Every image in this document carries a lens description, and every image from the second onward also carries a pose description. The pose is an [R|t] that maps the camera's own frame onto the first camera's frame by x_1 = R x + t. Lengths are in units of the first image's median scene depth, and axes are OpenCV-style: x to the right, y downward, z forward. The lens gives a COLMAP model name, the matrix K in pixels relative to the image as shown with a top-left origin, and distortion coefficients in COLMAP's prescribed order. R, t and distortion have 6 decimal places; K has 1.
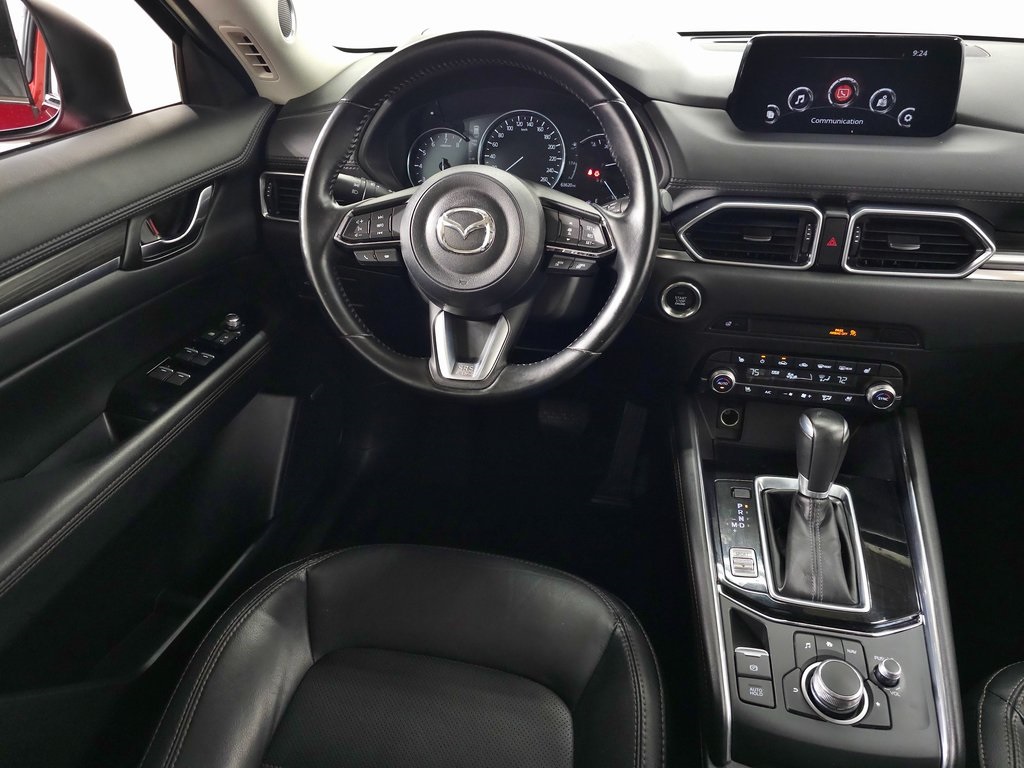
lens RADIAL K [[664.9, 0, 526.1], [0, 664.9, 378.9], [0, 0, 1]] dist [0.017820, -0.001144]
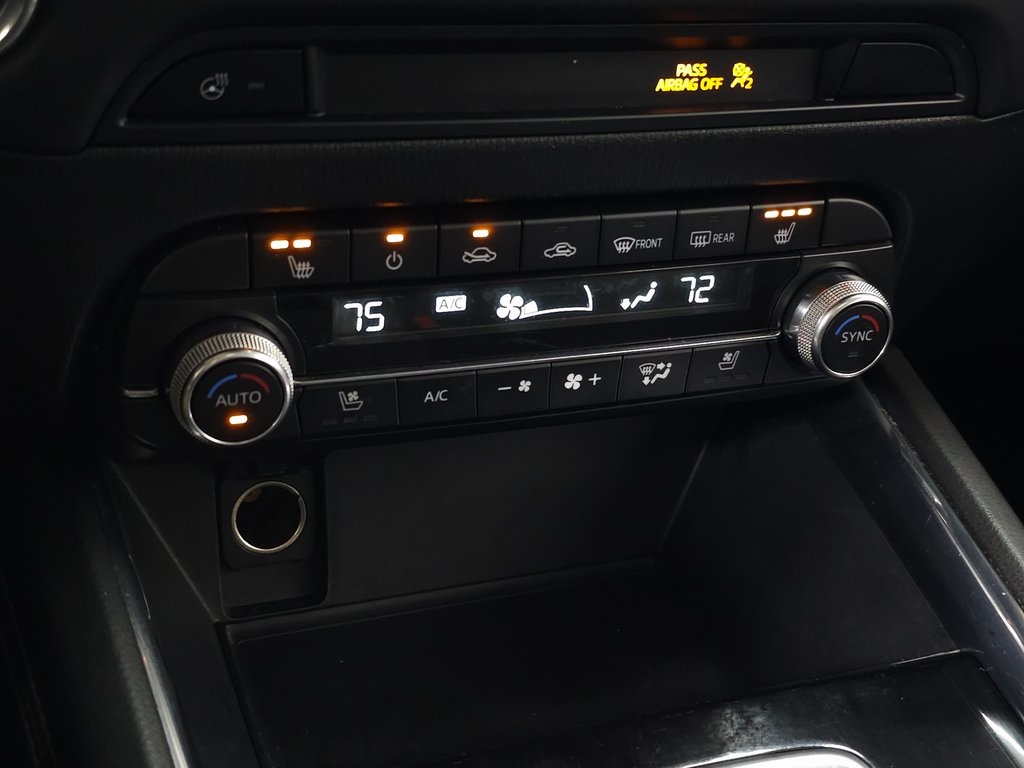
lens RADIAL K [[1355.0, 0, 512.0], [0, 1355.0, 384.0], [0, 0, 1]] dist [0.002462, -0.025140]
pose [[0.836801, -0.191272, 0.513010, 0.160629], [0.177854, 0.981141, 0.075702, -0.013966], [-0.517815, 0.027893, 0.855038, 0.625743]]
